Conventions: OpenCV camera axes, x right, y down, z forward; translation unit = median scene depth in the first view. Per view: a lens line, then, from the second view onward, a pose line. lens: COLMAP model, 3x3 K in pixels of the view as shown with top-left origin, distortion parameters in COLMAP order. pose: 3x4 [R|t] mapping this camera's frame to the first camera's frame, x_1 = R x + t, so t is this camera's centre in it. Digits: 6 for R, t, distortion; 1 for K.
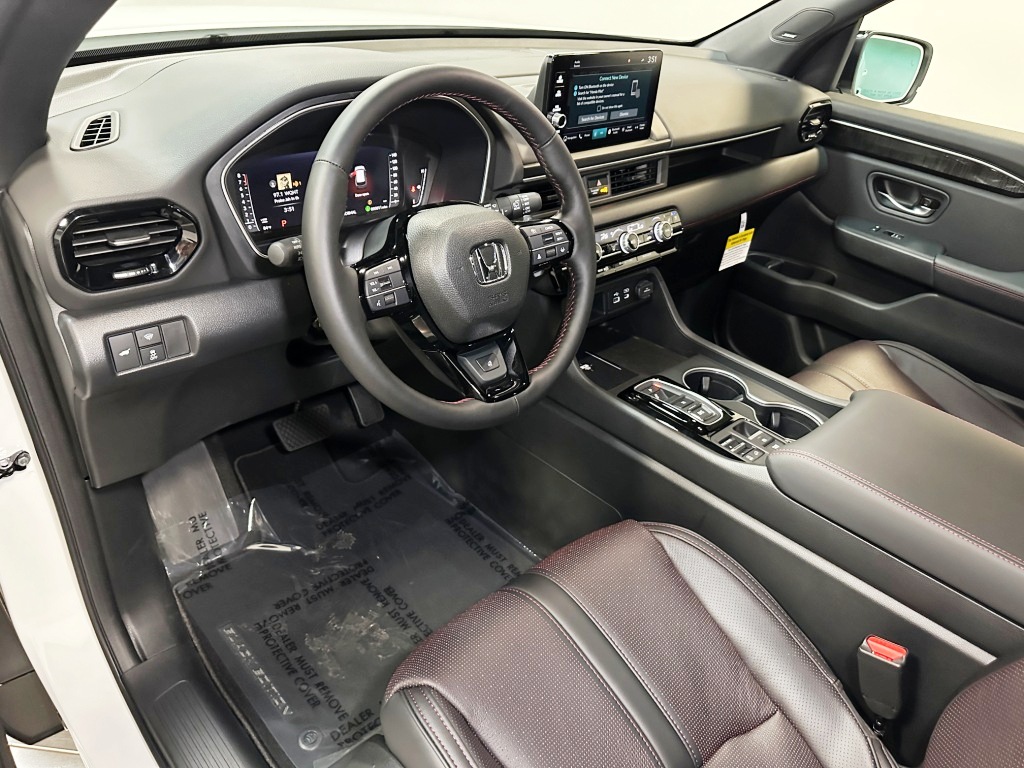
lens RADIAL K [[725.1, 0, 512.0], [0, 725.1, 384.0], [0, 0, 1]] dist [0.005396, 0.000481]
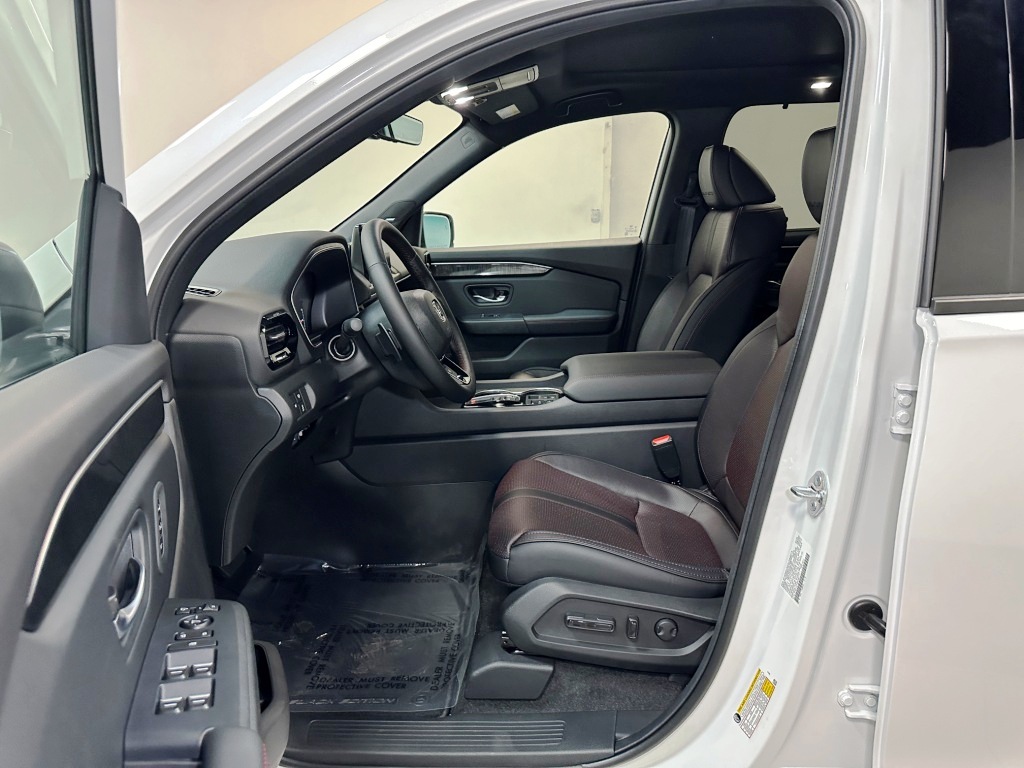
lens RADIAL K [[715.2, 0, 512.0], [0, 715.2, 384.0], [0, 0, 1]] dist [-0.000749, -0.000291]
pose [[0.708319, -0.286265, 0.645242, -0.561848], [0.460899, 0.879893, -0.115586, 0.143281], [-0.534656, 0.379263, 0.755184, -0.187429]]
